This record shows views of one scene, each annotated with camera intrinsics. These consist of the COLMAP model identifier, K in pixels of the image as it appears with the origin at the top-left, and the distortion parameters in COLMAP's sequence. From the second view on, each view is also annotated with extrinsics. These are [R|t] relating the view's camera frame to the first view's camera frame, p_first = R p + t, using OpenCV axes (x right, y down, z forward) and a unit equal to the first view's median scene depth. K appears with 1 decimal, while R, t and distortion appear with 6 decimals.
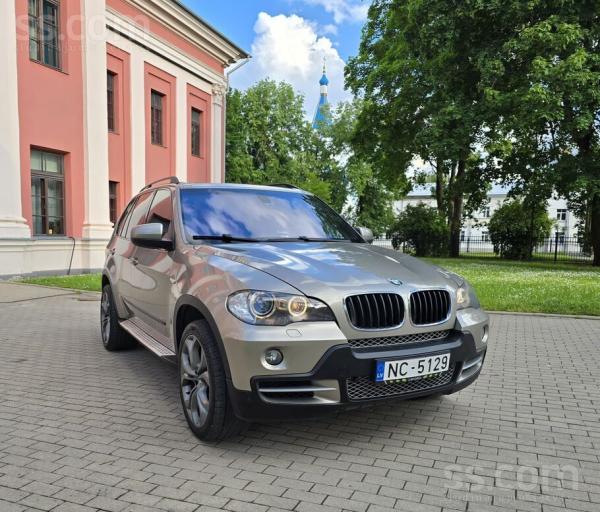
lens RADIAL K [[501.5, 0, 300.0], [0, 501.5, 256.0], [0, 0, 1]] dist [0.086380, -0.096936]
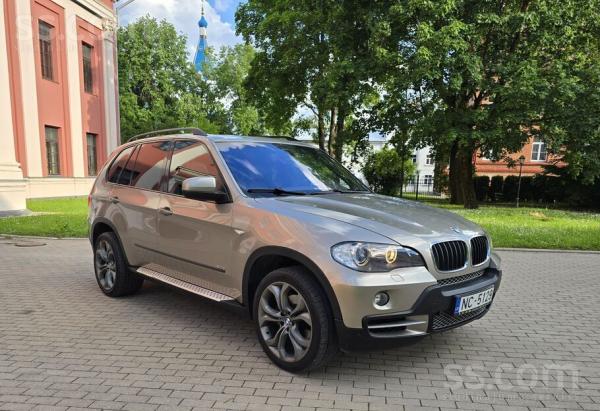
lens RADIAL K [[460.4, 0, 299.8], [0, 460.4, 237.9], [0, 0, 1]] dist [0.059652, -0.040321]
pose [[0.971687, -0.025094, 0.234935, -0.336474], [0.003144, 0.995629, 0.093339, -0.027180], [-0.236251, -0.089957, 0.967519, 0.020793]]
